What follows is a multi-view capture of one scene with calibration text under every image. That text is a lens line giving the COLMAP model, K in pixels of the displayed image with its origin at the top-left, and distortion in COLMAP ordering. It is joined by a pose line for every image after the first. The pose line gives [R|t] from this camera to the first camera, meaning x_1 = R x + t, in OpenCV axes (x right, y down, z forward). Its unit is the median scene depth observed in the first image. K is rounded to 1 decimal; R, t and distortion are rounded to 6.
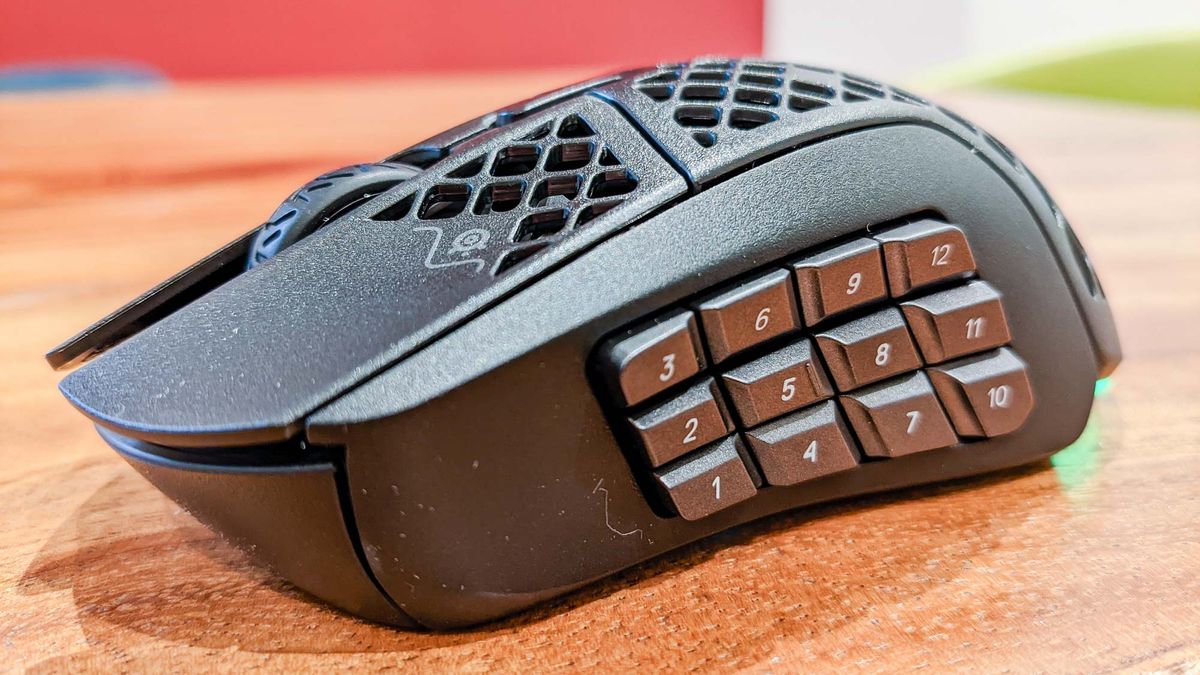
lens RADIAL K [[964.3, 0, 599.2], [0, 964.3, 326.8], [0, 0, 1]] dist [0.043719, -0.004484]
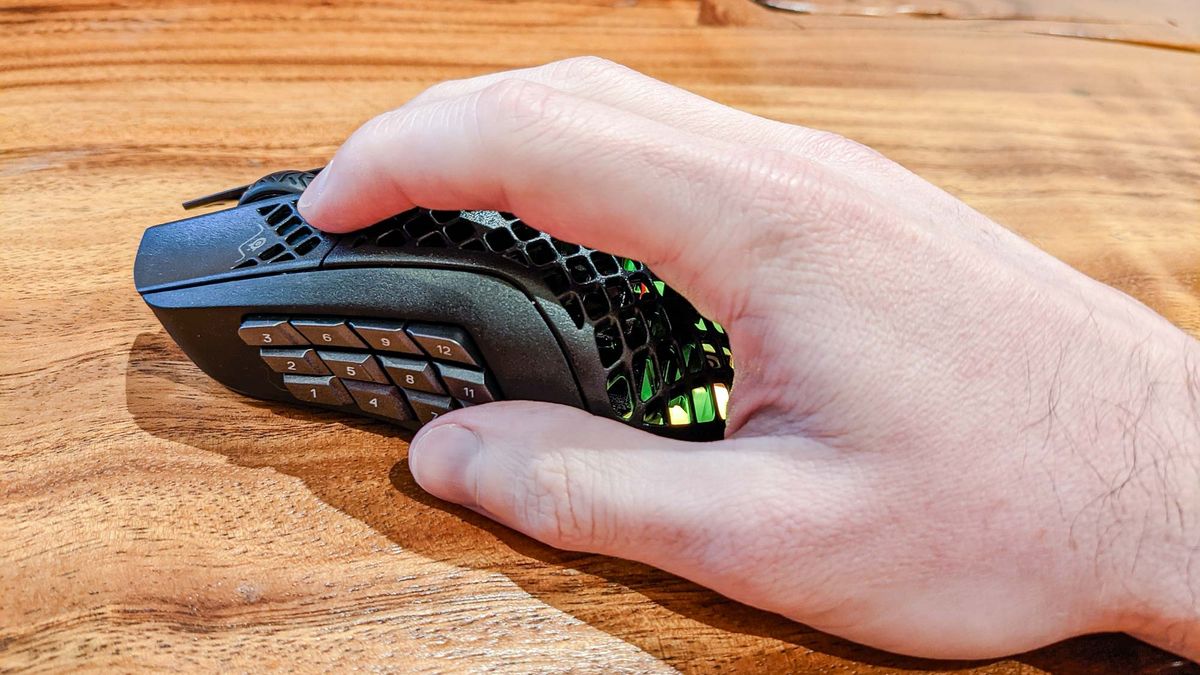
lens RADIAL K [[964.3, 0, 597.1], [0, 964.3, 333.1], [0, 0, 1]] dist [0.043719, -0.004484]
pose [[0.708934, 0.485532, -0.511538, 1.522773], [-0.292918, 0.862489, 0.412689, -0.971235], [0.641570, -0.142730, 0.753669, -0.200502]]
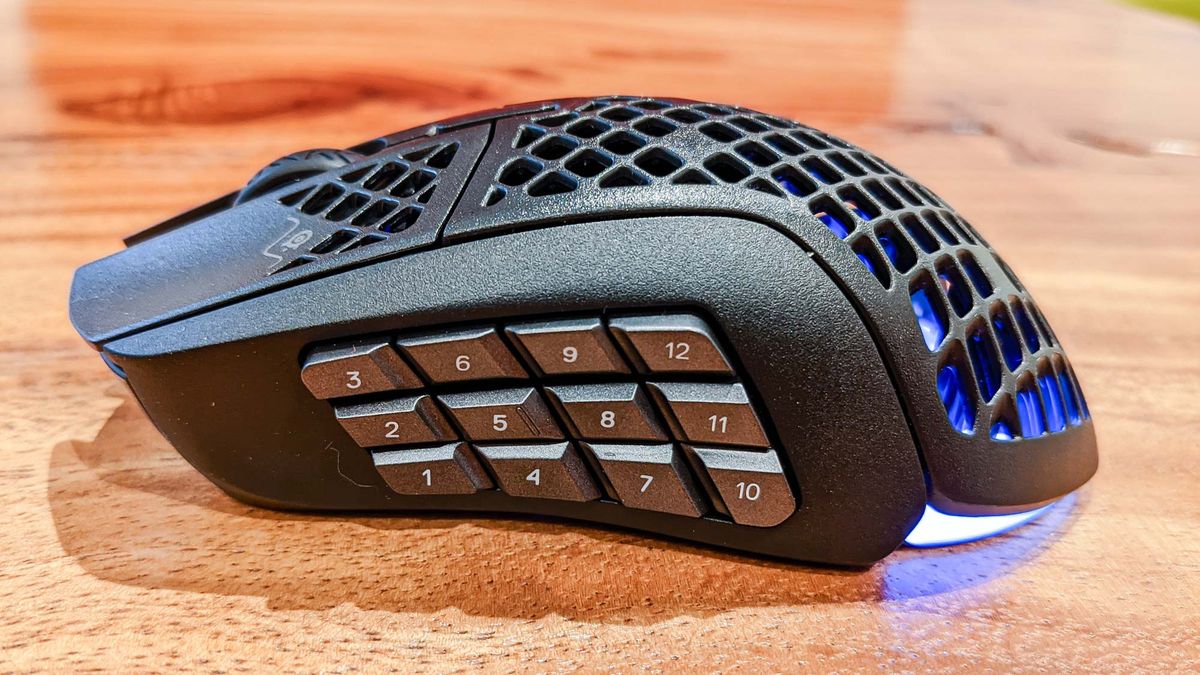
lens RADIAL K [[964.3, 0, 604.4], [0, 964.3, 348.2], [0, 0, 1]] dist [0.043719, -0.004484]
pose [[0.845973, 0.299886, -0.440906, 0.770655], [-0.218935, 0.949300, 0.225602, -0.306772], [0.486207, -0.094323, 0.868738, 0.034270]]
